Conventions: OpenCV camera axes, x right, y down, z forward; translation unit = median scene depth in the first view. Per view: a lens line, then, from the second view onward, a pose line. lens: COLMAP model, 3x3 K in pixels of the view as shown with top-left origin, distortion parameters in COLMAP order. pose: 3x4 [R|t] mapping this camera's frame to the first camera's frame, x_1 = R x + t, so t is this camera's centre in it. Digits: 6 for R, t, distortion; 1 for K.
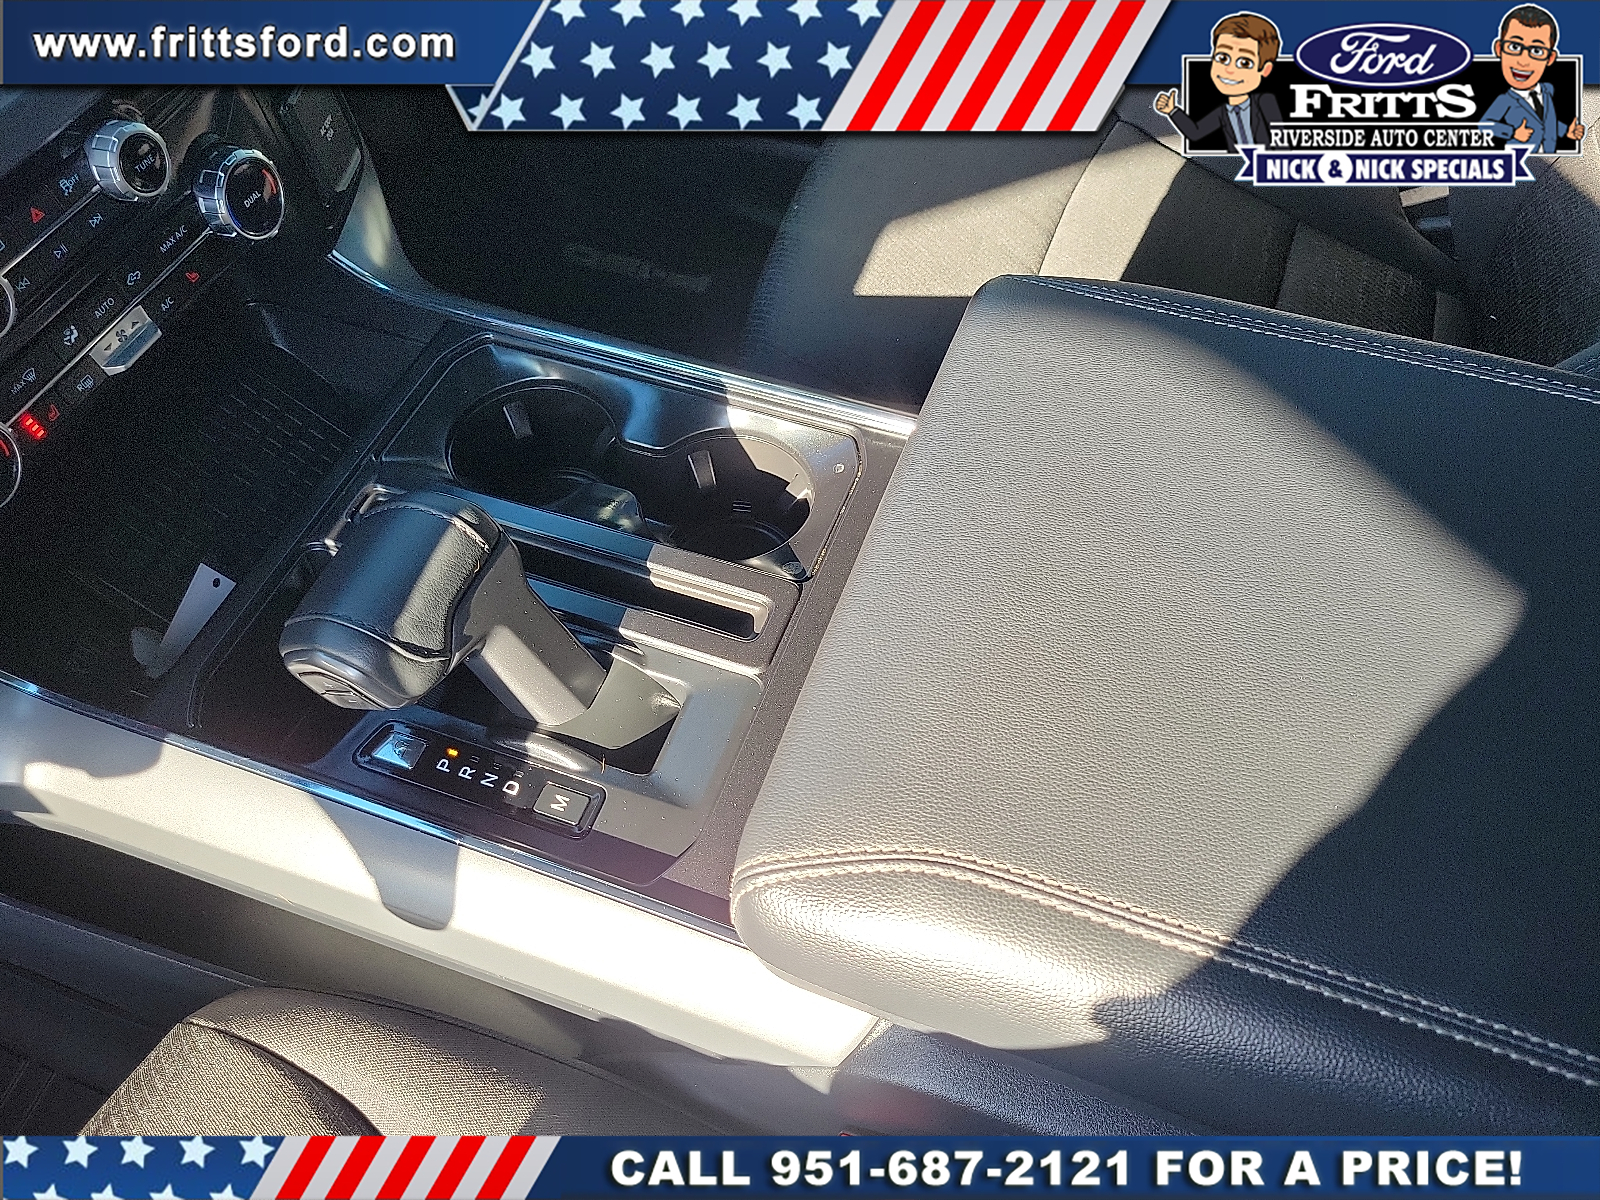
lens RADIAL K [[1216.6, 0, 805.2], [0, 1216.6, 615.5], [0, 0, 1]] dist [0.011400, -0.006613]
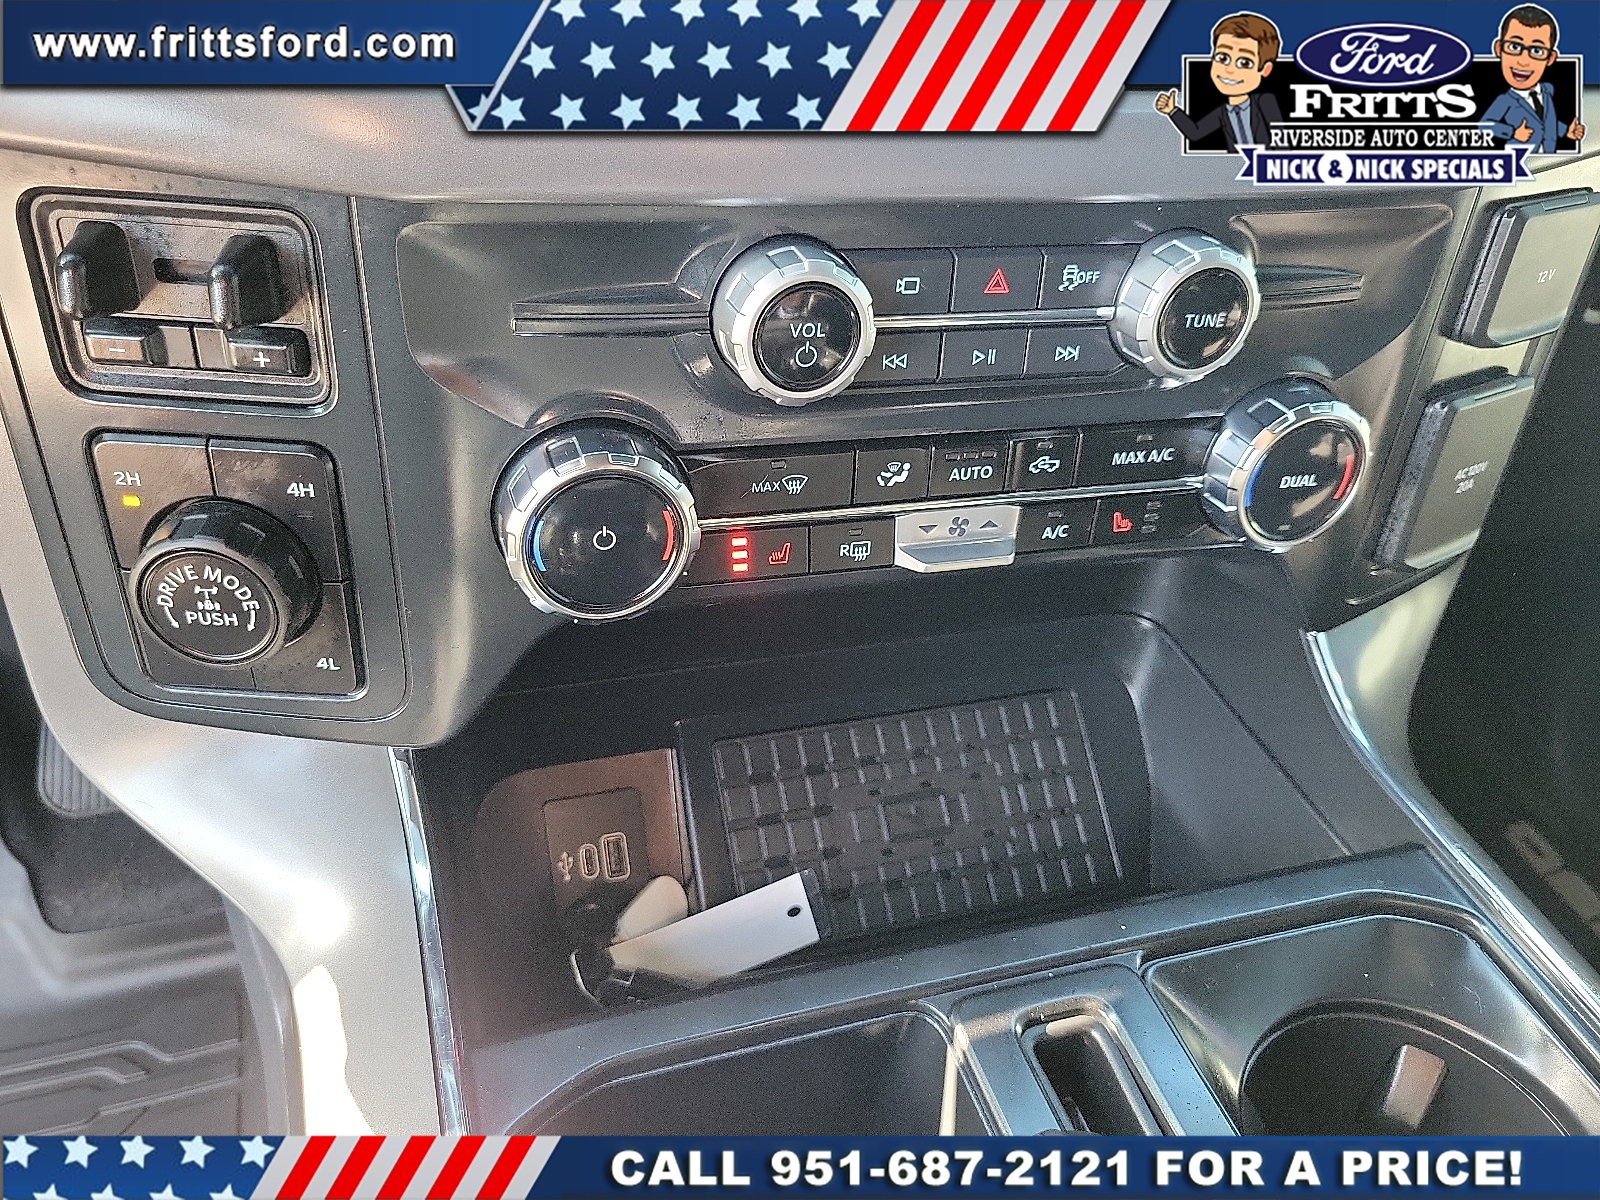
lens RADIAL K [[1216.6, 0, 793.9], [0, 1216.6, 608.0], [0, 0, 1]] dist [0.011400, -0.006613]
pose [[0.601506, 0.544728, -0.584348, -0.253142], [-0.706538, 0.704113, -0.070911, -0.107456], [0.372820, 0.455517, 0.808399, 0.528471]]
